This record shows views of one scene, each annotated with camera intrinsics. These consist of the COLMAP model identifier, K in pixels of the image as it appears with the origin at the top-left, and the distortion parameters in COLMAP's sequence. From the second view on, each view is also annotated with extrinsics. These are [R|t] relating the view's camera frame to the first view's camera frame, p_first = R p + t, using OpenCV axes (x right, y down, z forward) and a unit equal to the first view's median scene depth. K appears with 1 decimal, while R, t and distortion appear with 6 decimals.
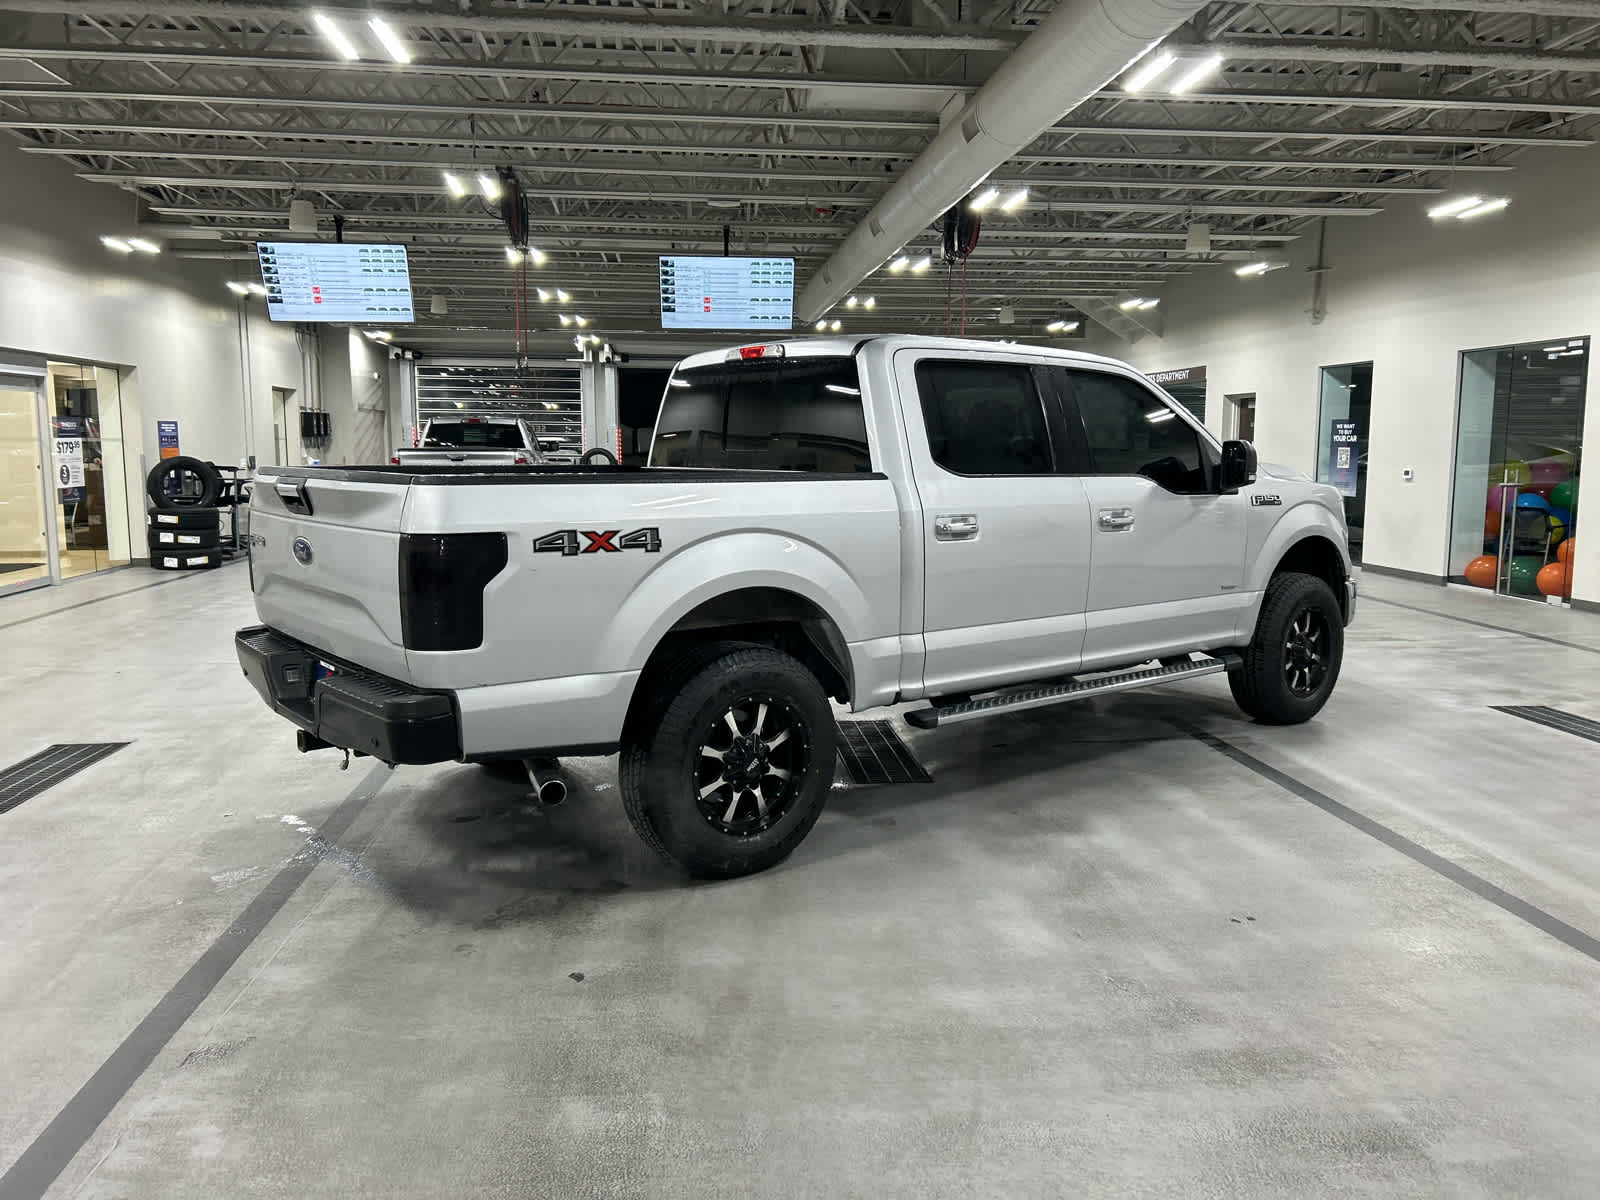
lens RADIAL K [[1248.6, 0, 818.4], [0, 1248.6, 590.9], [0, 0, 1]] dist [0.052844, -0.052770]
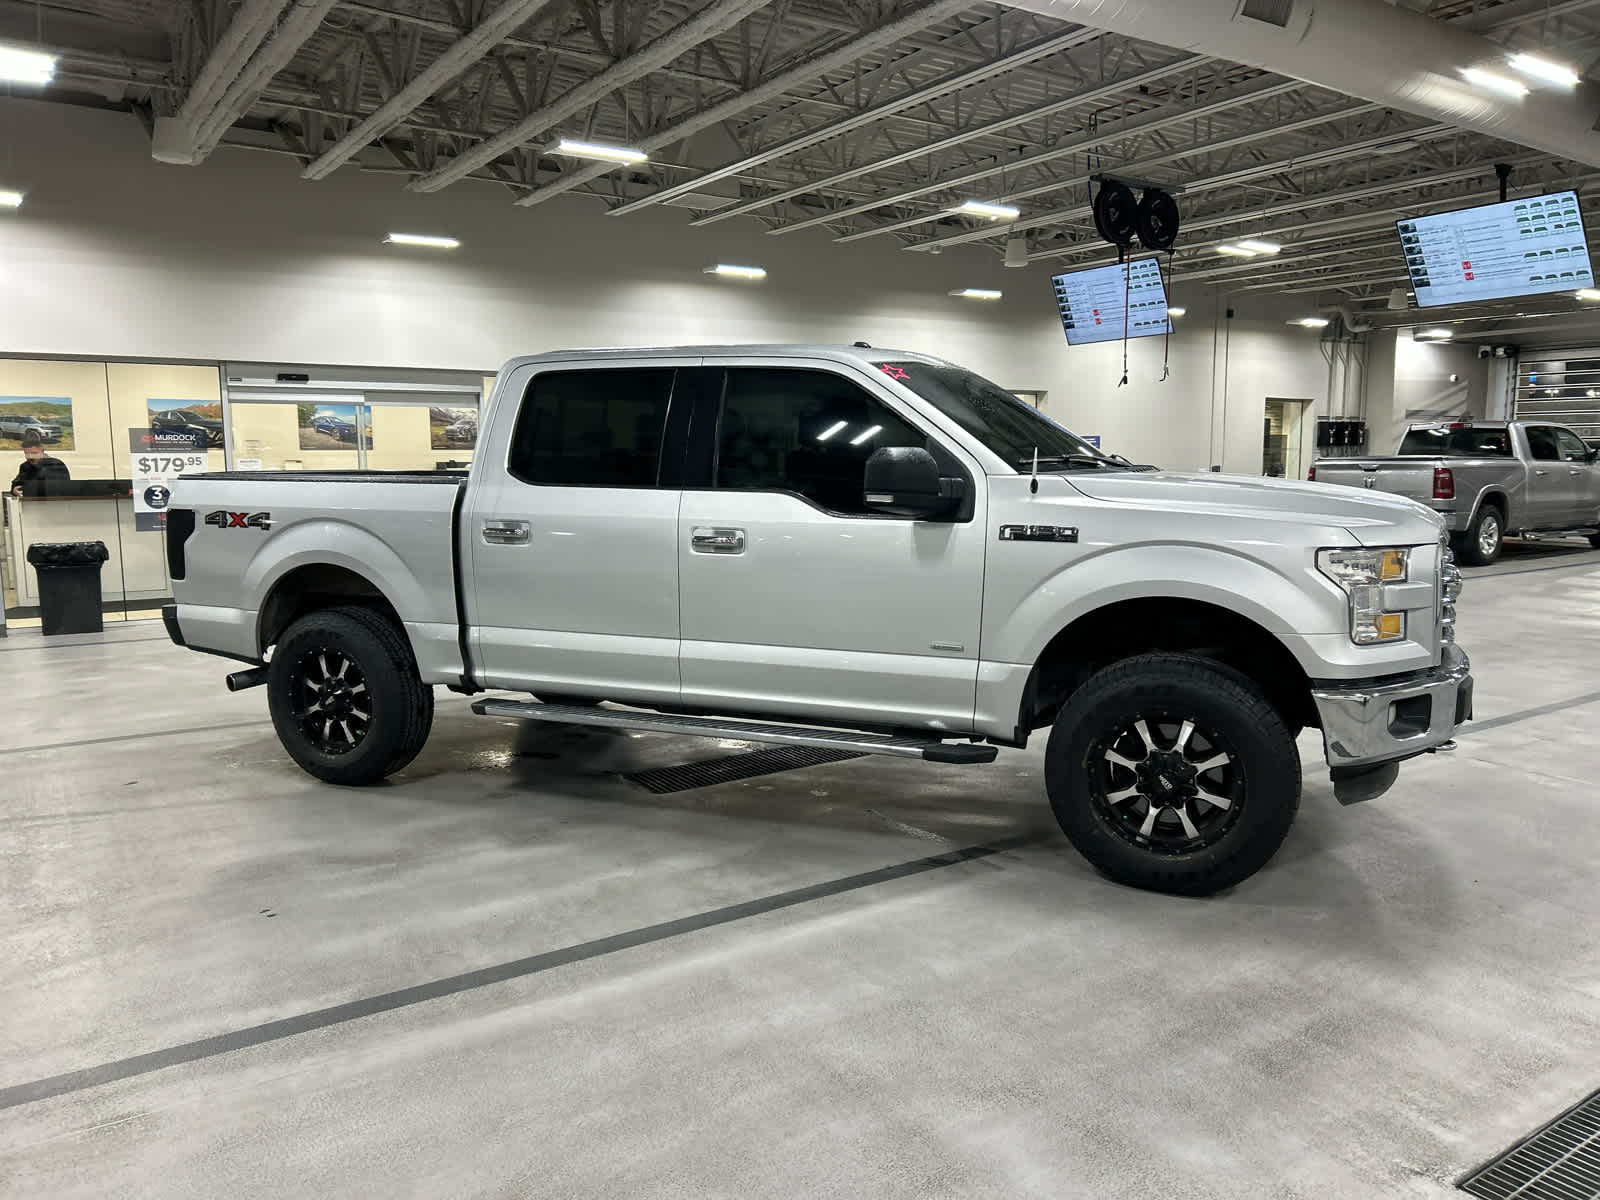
lens RADIAL K [[1248.6, 0, 785.7], [0, 1248.6, 600.0], [0, 0, 1]] dist [0.052844, -0.052770]
pose [[0.428814, 0.099805, -0.897863, 1.230488], [-0.100573, 0.992974, 0.062345, -0.087453], [0.897777, 0.063566, 0.435839, 0.791218]]
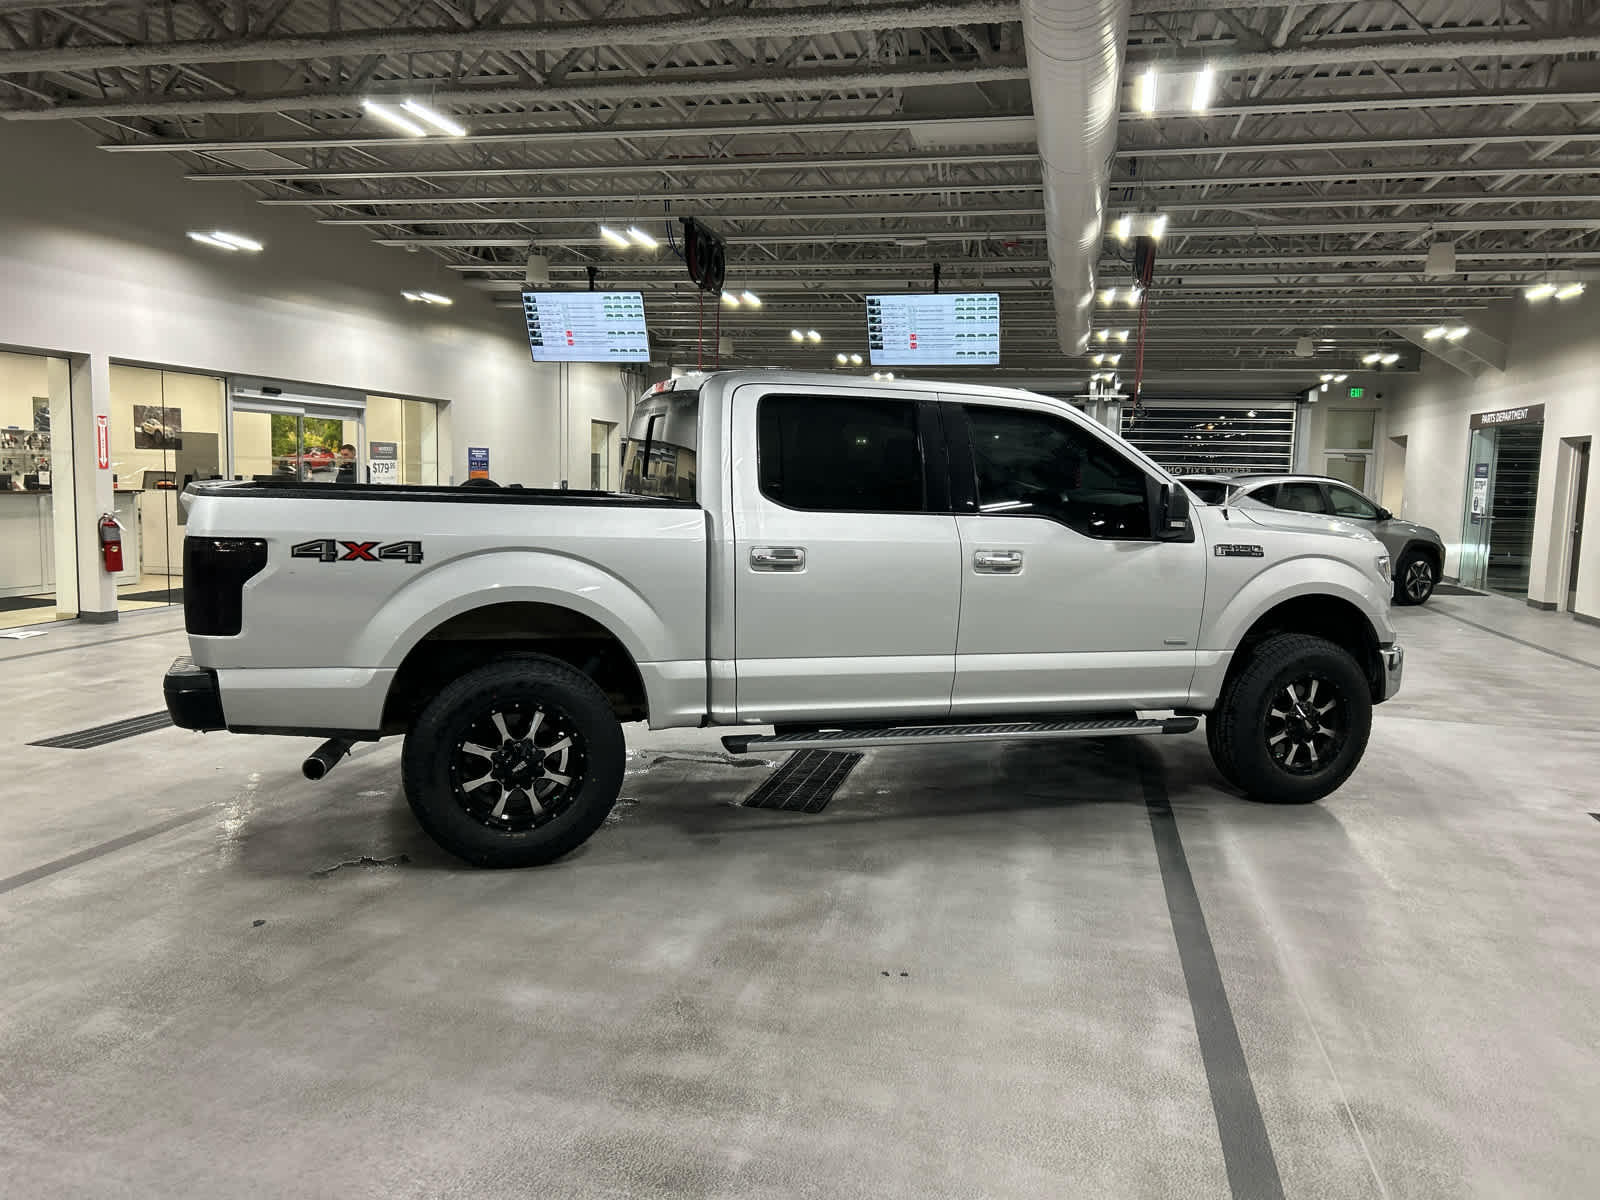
lens RADIAL K [[1248.6, 0, 803.2], [0, 1248.6, 607.7], [0, 0, 1]] dist [0.052844, -0.052770]
pose [[0.937571, 0.061606, -0.342294, 0.505752], [-0.066864, 0.997756, -0.003570, -0.009450], [0.341306, 0.026234, 0.939586, 0.055565]]
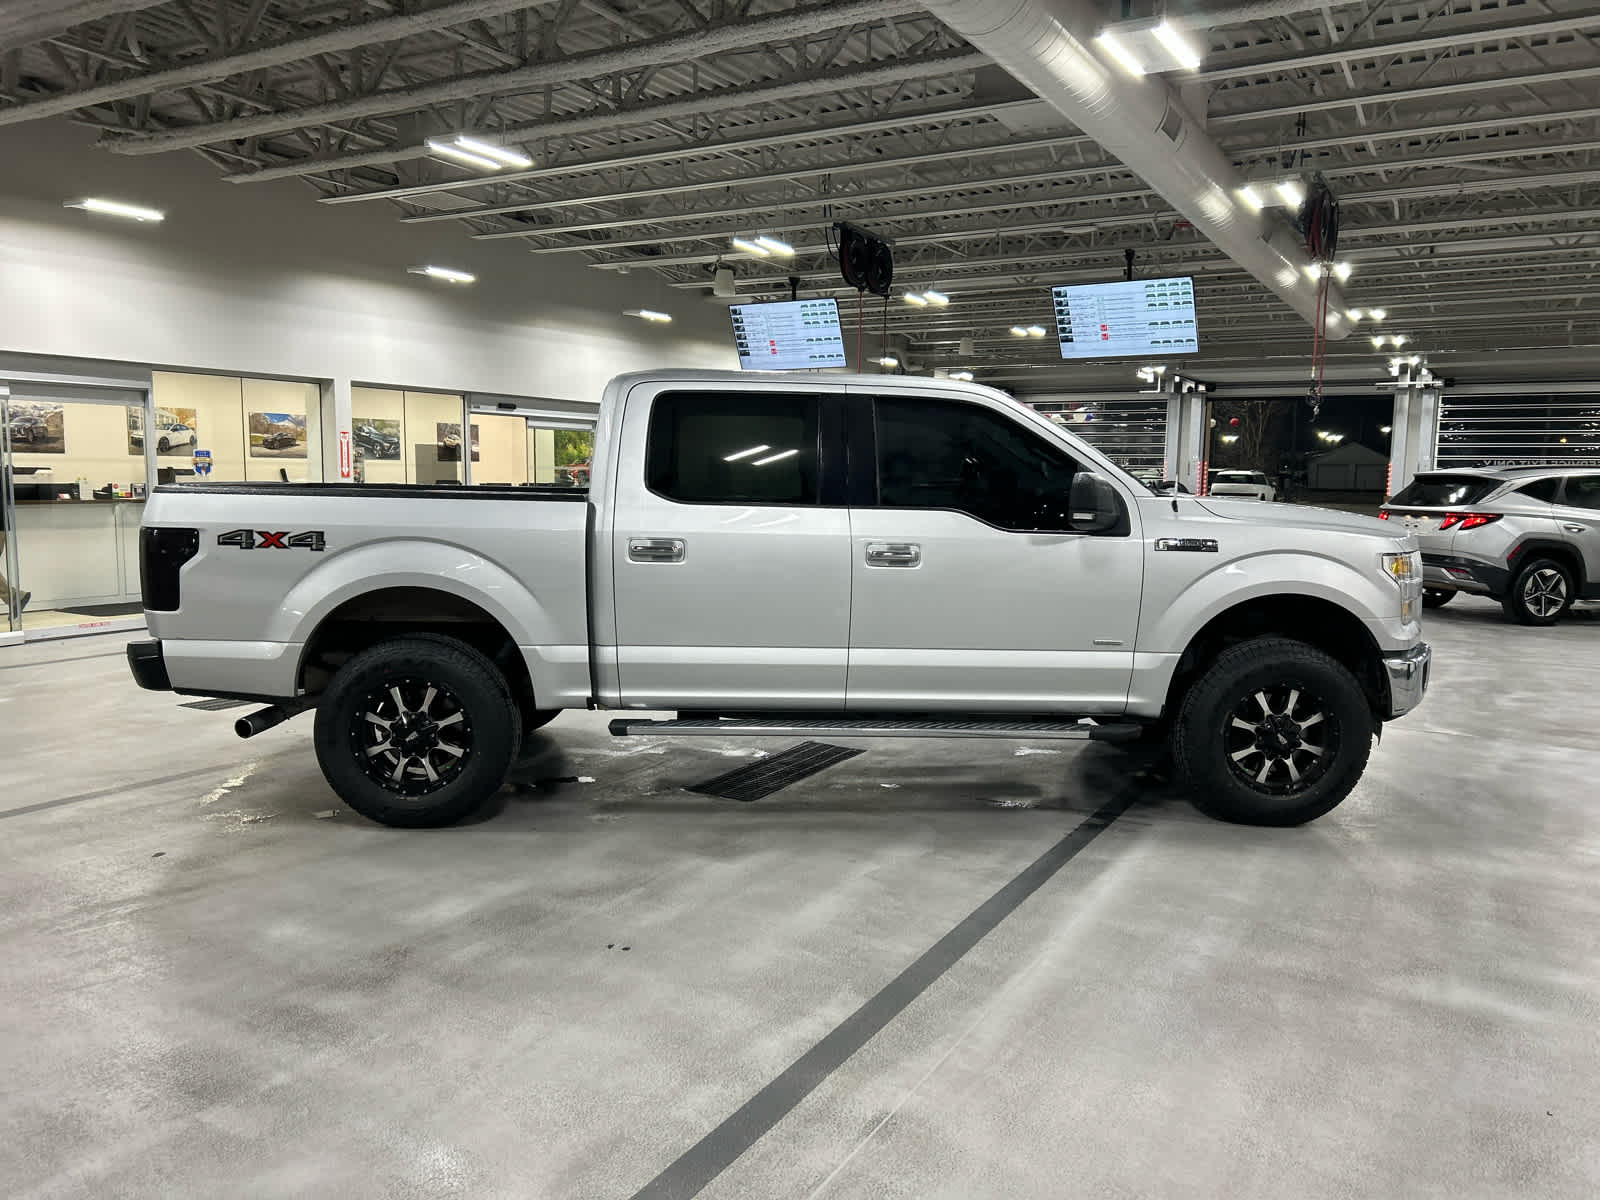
lens RADIAL K [[1248.6, 0, 797.6], [0, 1248.6, 614.9], [0, 0, 1]] dist [0.052844, -0.052770]
pose [[0.790329, 0.078990, -0.607569, 0.895460], [-0.083873, 0.996267, 0.020423, -0.029023], [0.606914, 0.034818, 0.794004, 0.248730]]
